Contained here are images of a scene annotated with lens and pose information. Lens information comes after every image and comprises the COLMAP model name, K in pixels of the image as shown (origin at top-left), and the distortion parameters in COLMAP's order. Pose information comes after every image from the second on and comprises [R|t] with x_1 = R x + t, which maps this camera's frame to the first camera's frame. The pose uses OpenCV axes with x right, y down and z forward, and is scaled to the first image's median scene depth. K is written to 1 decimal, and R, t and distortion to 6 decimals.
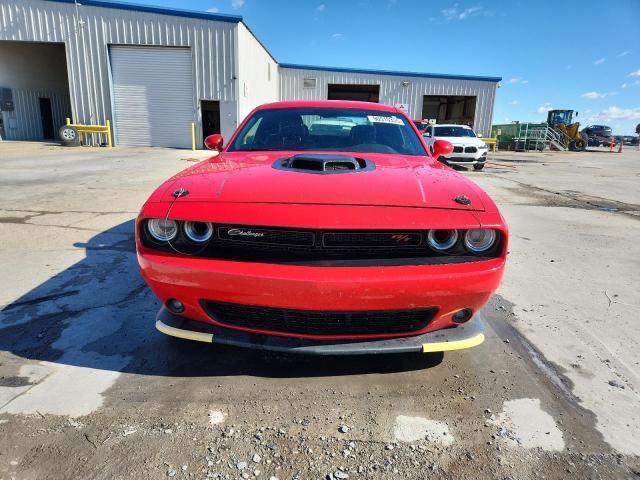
lens RADIAL K [[424.9, 0, 320.0], [0, 424.9, 240.0], [0, 0, 1]] dist [0.054891, -0.037964]
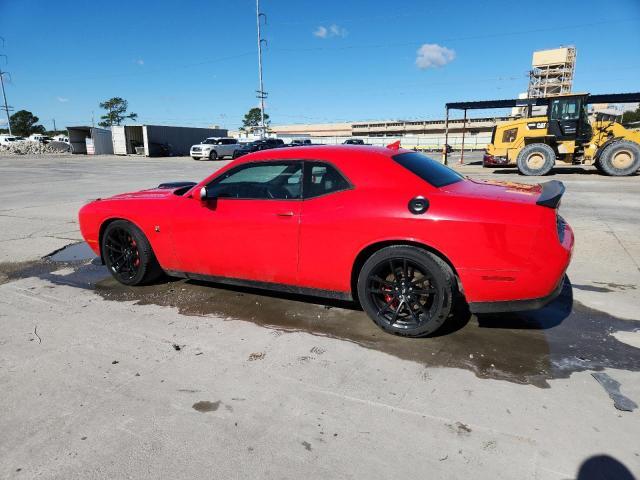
lens RADIAL K [[424.9, 0, 320.0], [0, 424.9, 240.0], [0, 0, 1]] dist [0.054891, -0.037964]
pose [[-0.402725, 0.177048, -0.898035, 0.197422], [-0.224272, 0.932122, 0.284344, -0.082684], [0.887420, 0.315916, -0.335682, 0.288385]]
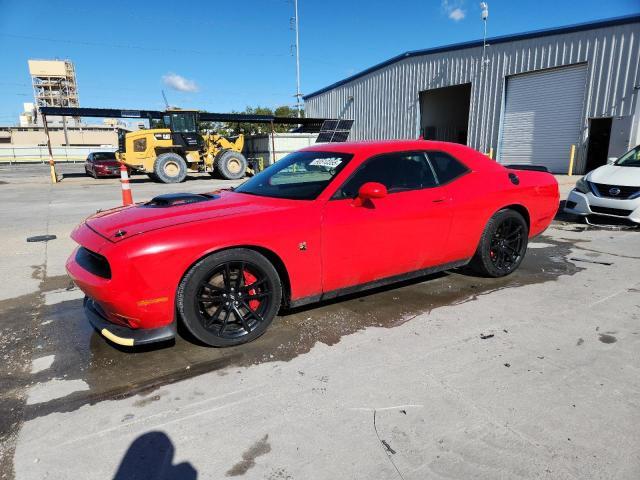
lens RADIAL K [[424.9, 0, 320.0], [0, 424.9, 240.0], [0, 0, 1]] dist [0.054891, -0.037964]
pose [[0.559130, 0.132875, -0.818363, 0.174134], [-0.172729, 0.984083, 0.041769, -0.022864], [0.810887, 0.118000, 0.573182, 0.069997]]
